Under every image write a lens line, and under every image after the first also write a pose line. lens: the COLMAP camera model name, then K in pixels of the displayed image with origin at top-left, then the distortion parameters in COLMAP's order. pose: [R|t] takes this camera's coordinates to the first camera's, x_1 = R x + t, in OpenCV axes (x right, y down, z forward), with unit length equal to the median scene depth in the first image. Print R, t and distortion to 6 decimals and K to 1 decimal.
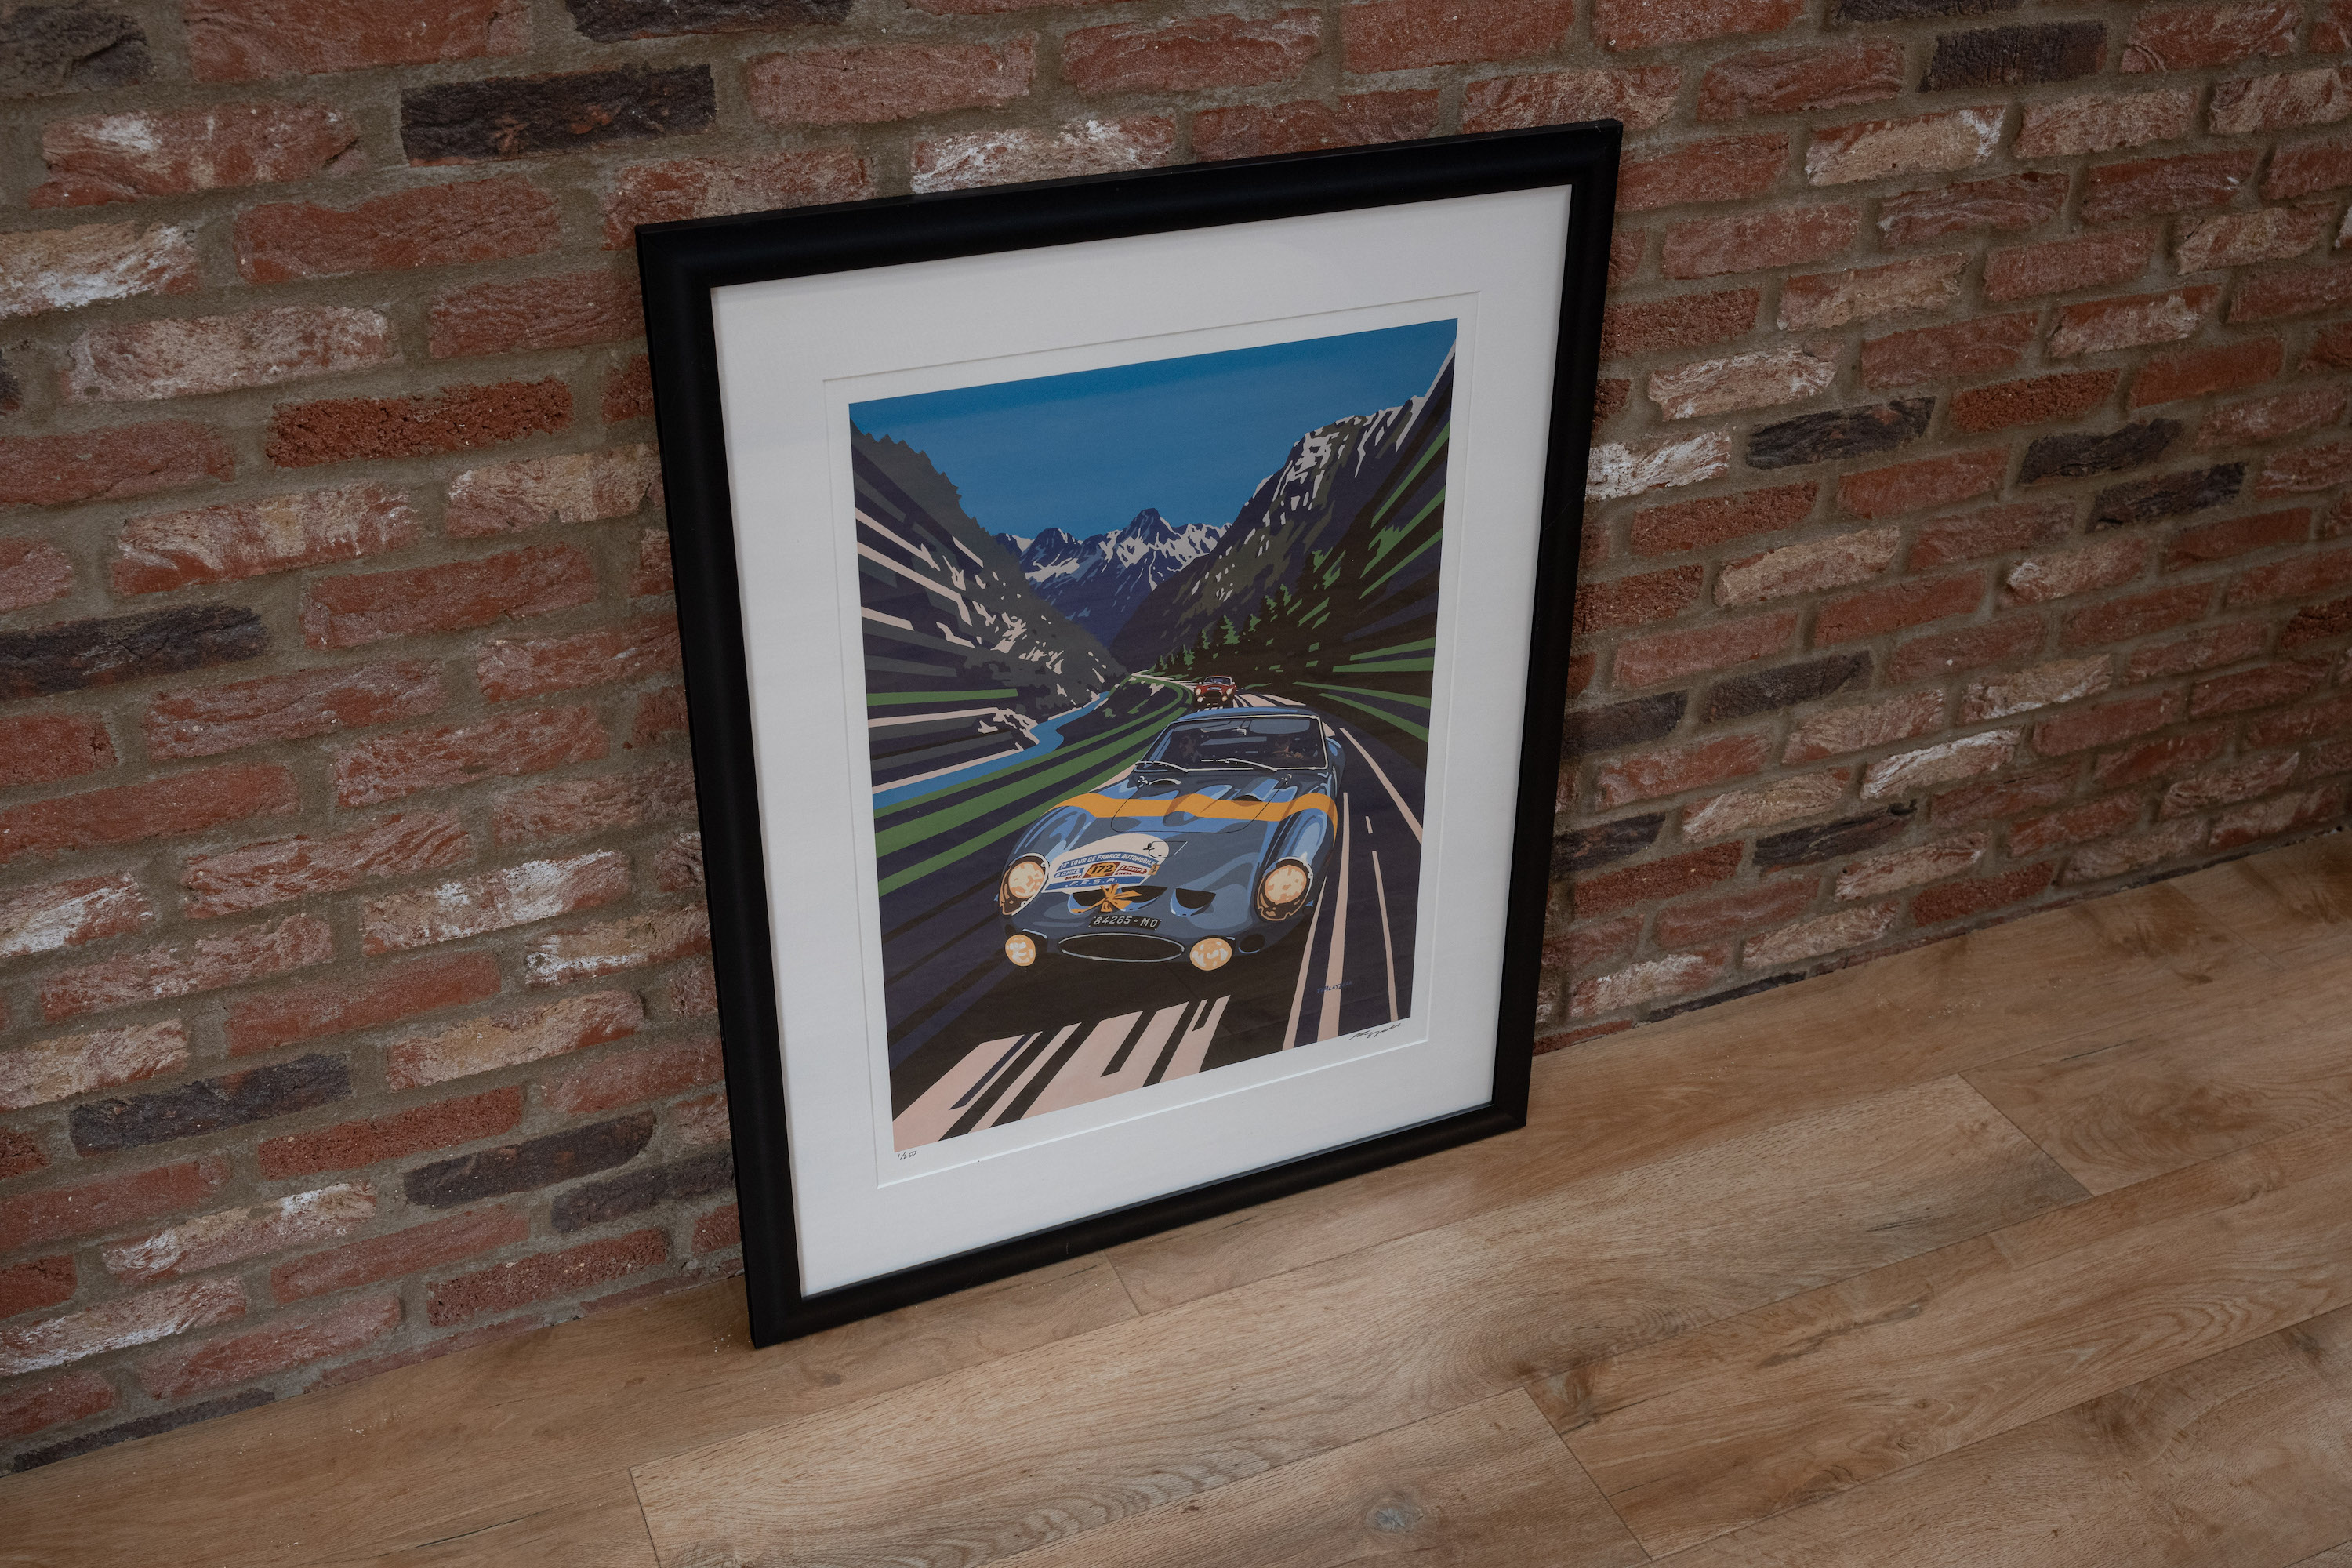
lens RADIAL K [[2369.6, 0, 1177.8], [0, 2369.6, 780.7], [0, 0, 1]] dist [-0.000585, 0.000000]
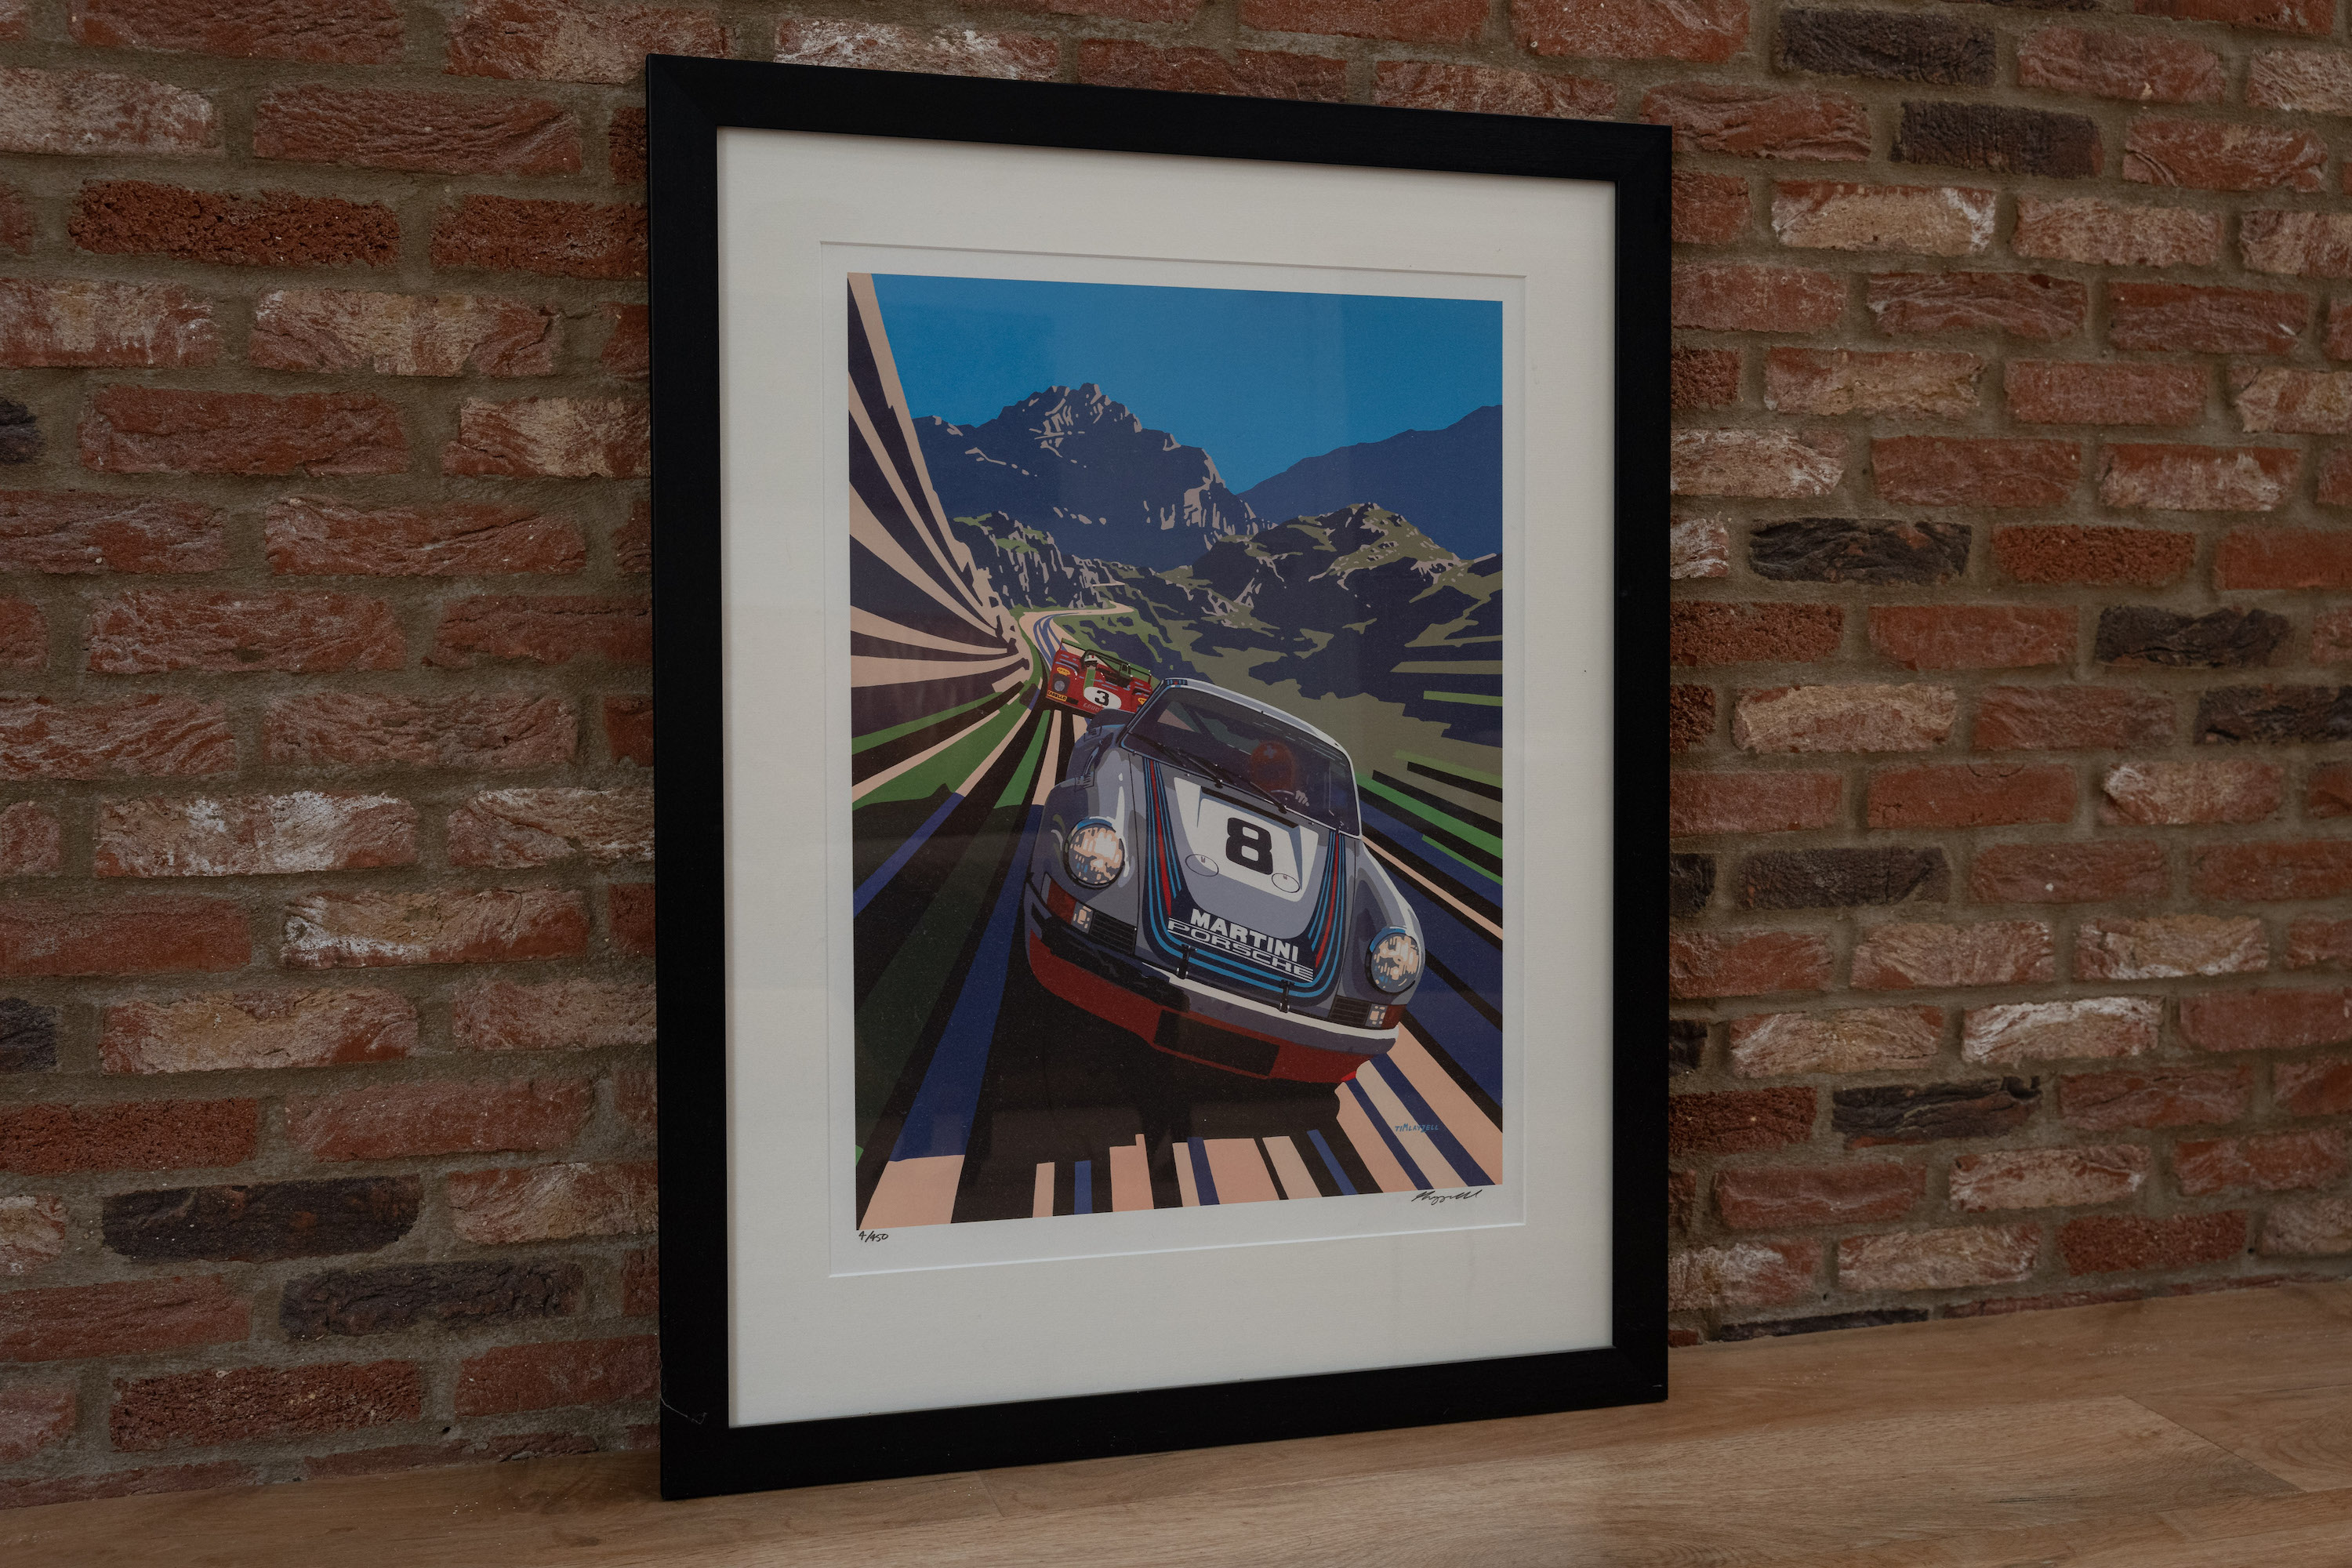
lens RADIAL K [[2503.8, 0, 1177.7], [0, 2503.8, 782.2], [0, 0, 1]] dist [-0.001623, 0.000000]
pose [[0.993382, -0.003489, -0.114806, 0.133614], [-0.047397, 0.898014, -0.437407, 0.359974], [0.104624, 0.439954, 0.891905, 0.172911]]
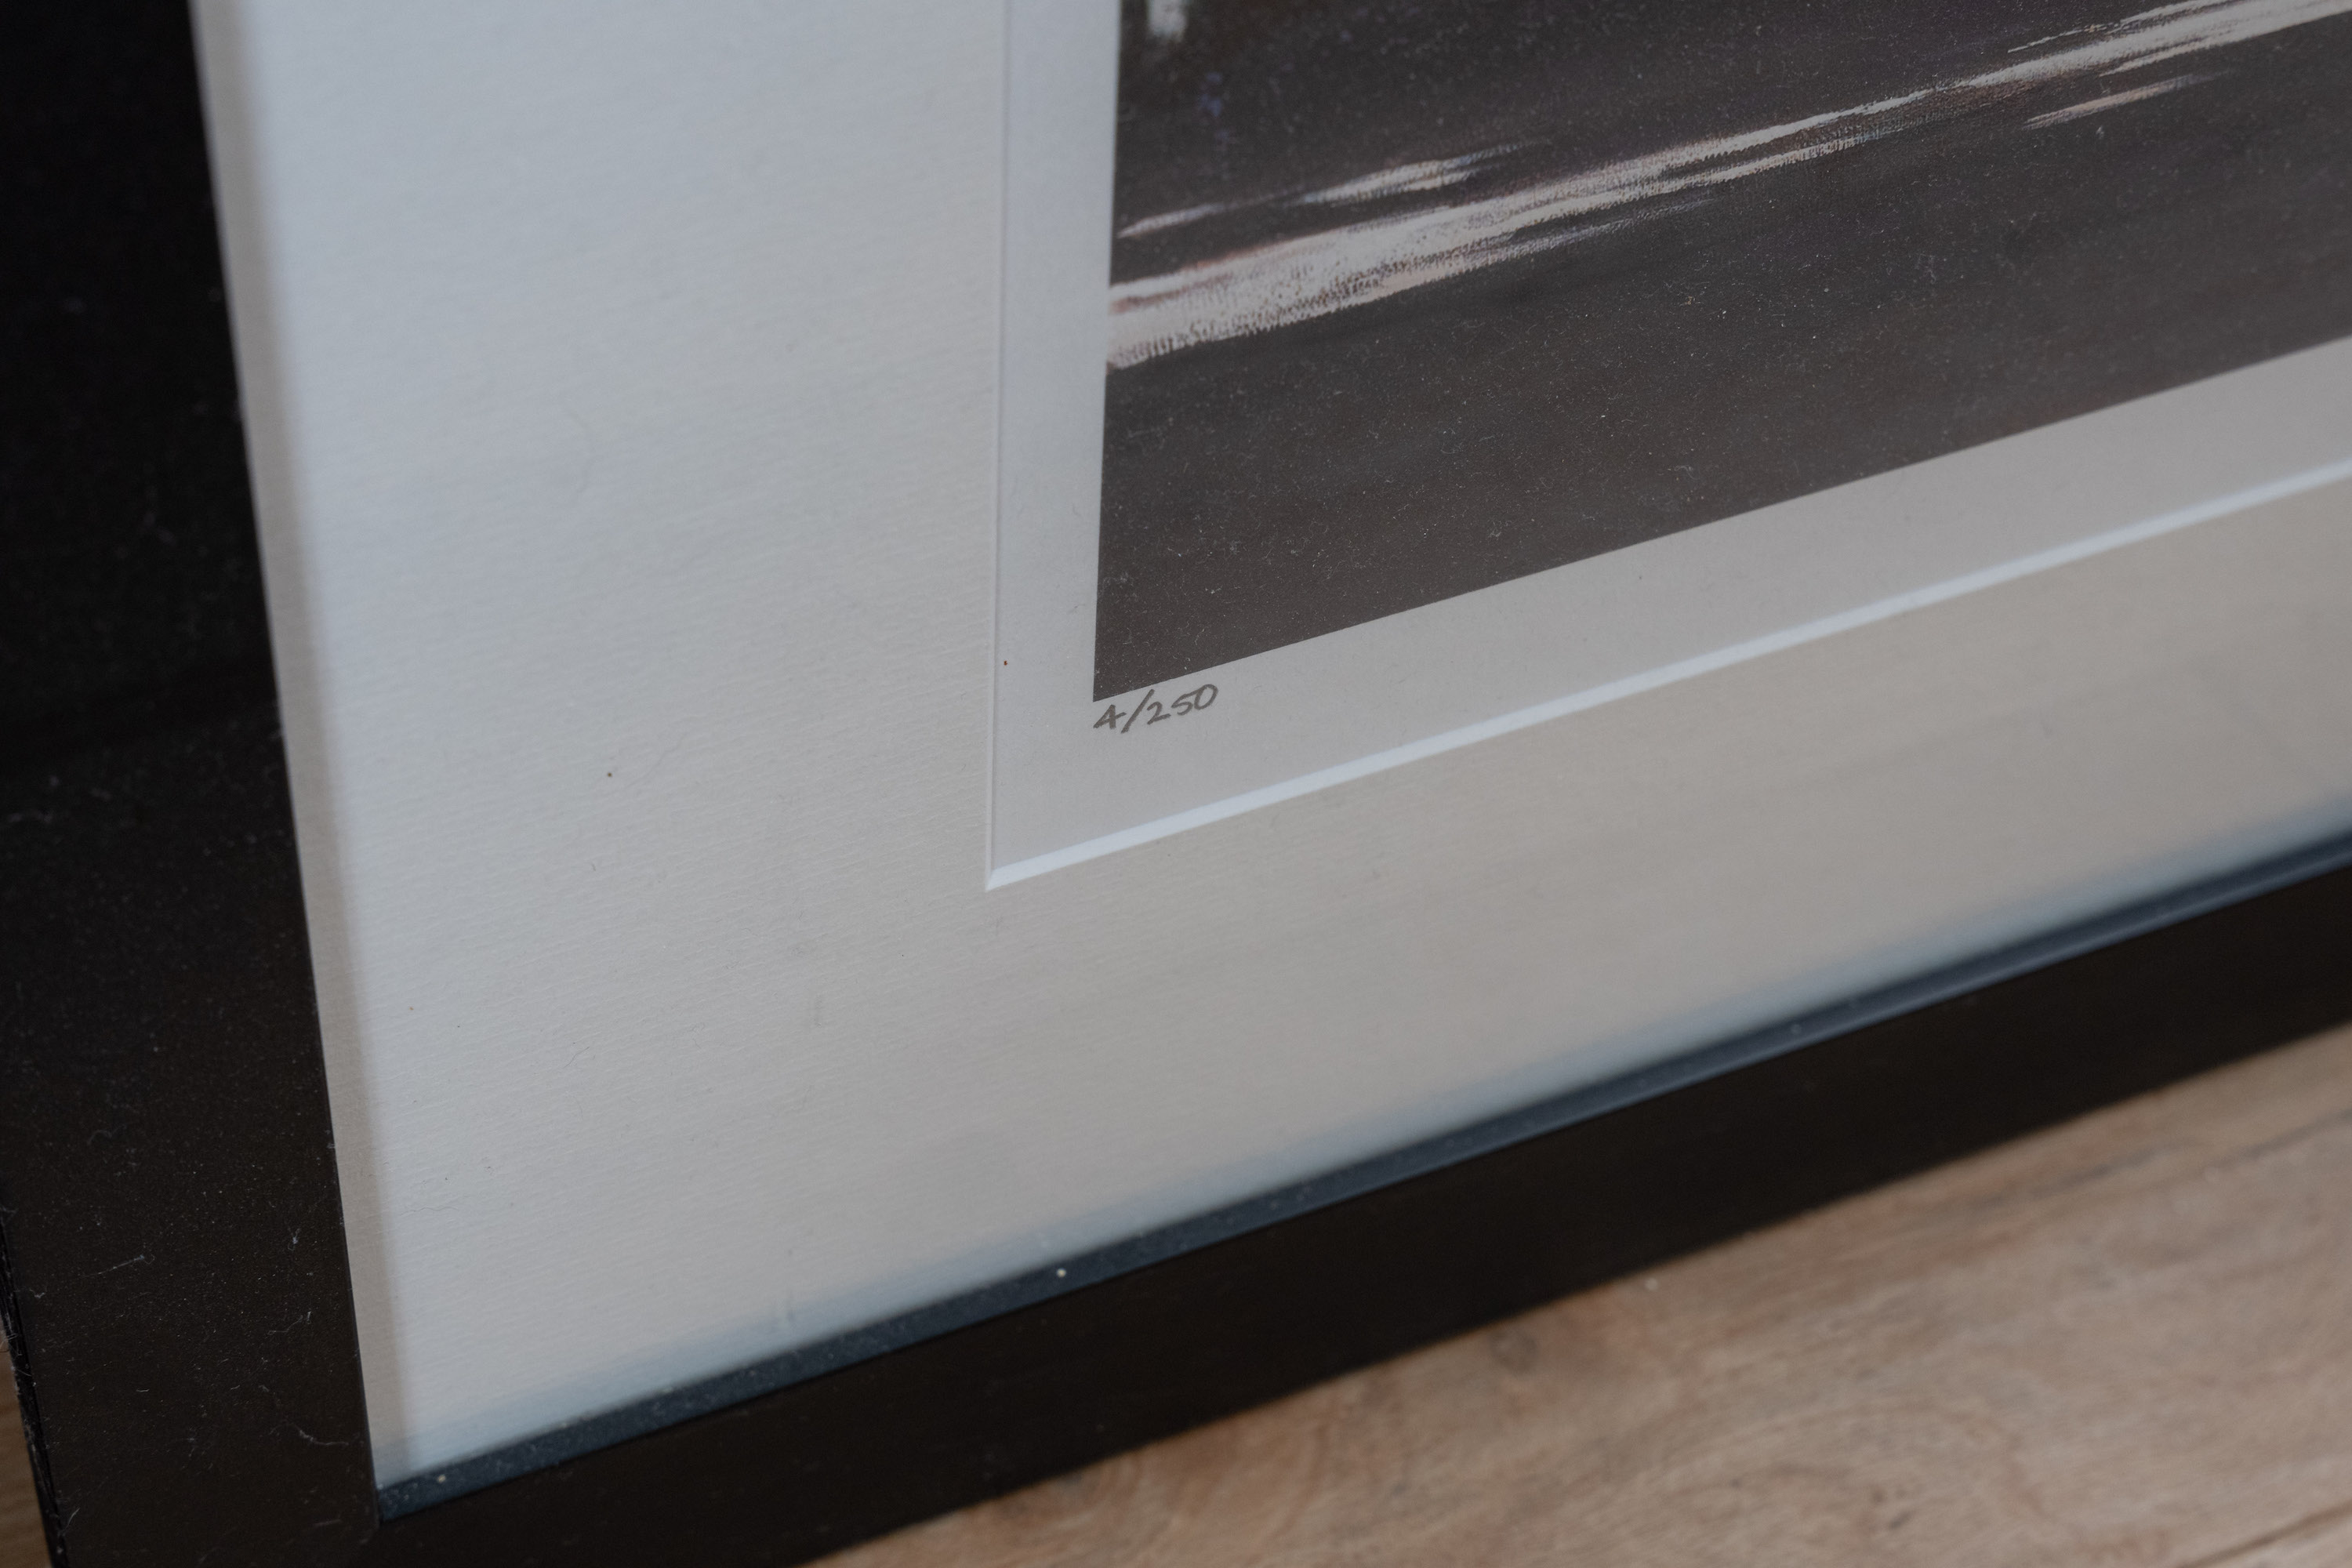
lens RADIAL K [[4663.7, 0, 1176.3], [0, 4663.7, 785.0], [0, 0, 1]] dist [0.035557, 0.000000]
pose [[0.999114, 0.005375, 0.041750, -0.162026], [-0.015738, 0.967583, 0.252062, 0.087799], [-0.039042, -0.252496, 0.966810, 0.639001]]
